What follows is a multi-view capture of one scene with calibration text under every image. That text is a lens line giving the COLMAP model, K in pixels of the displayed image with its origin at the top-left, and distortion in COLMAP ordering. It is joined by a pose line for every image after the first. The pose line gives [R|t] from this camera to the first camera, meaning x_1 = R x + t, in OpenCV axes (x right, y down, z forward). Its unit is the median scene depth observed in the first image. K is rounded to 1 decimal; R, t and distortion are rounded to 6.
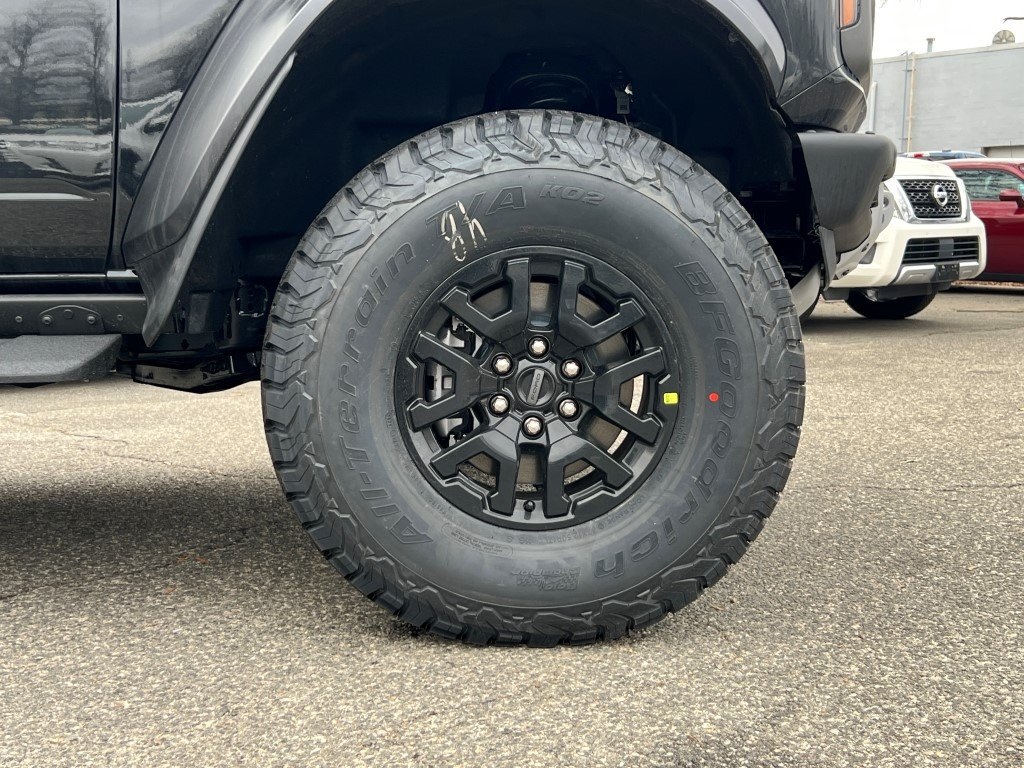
lens RADIAL K [[1333.8, 0, 512.0], [0, 1333.8, 384.0], [0, 0, 1]] dist [0.207034, -0.722569]
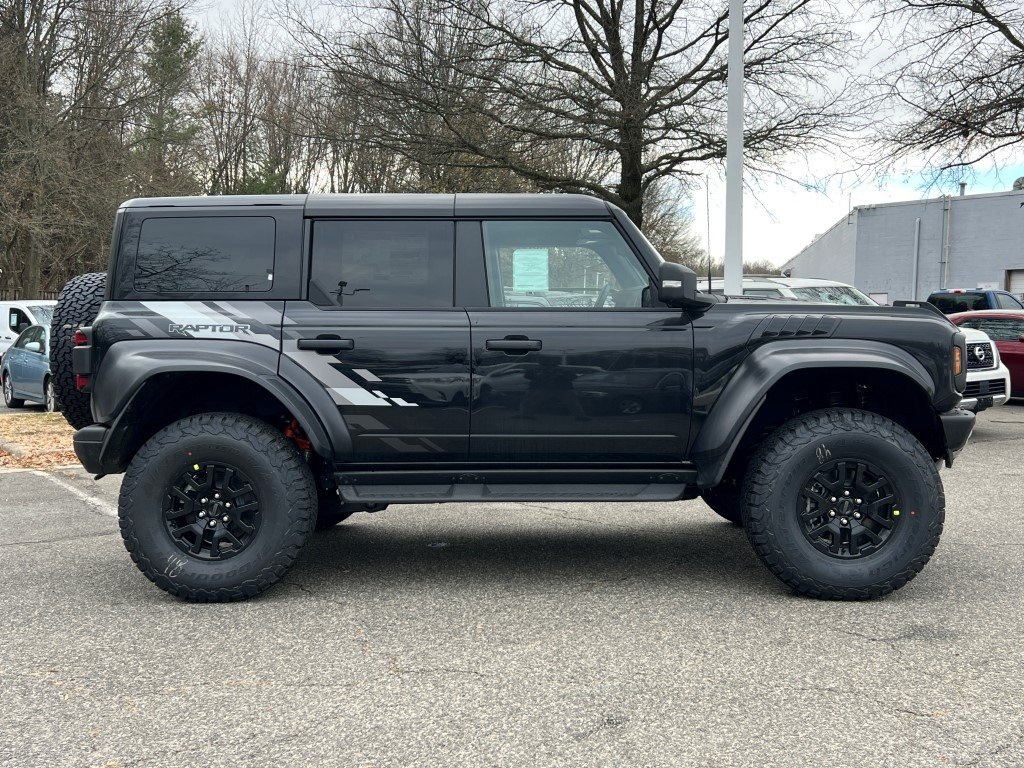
lens RADIAL K [[1075.9, 0, 512.0], [0, 1075.9, 384.0], [0, 0, 1]] dist [0.006369, -0.023238]
pose [[0.995190, 0.007674, -0.097668, -0.459070], [-0.013322, 0.998267, -0.057311, -0.117173], [0.097059, 0.058337, 0.993568, -1.318406]]
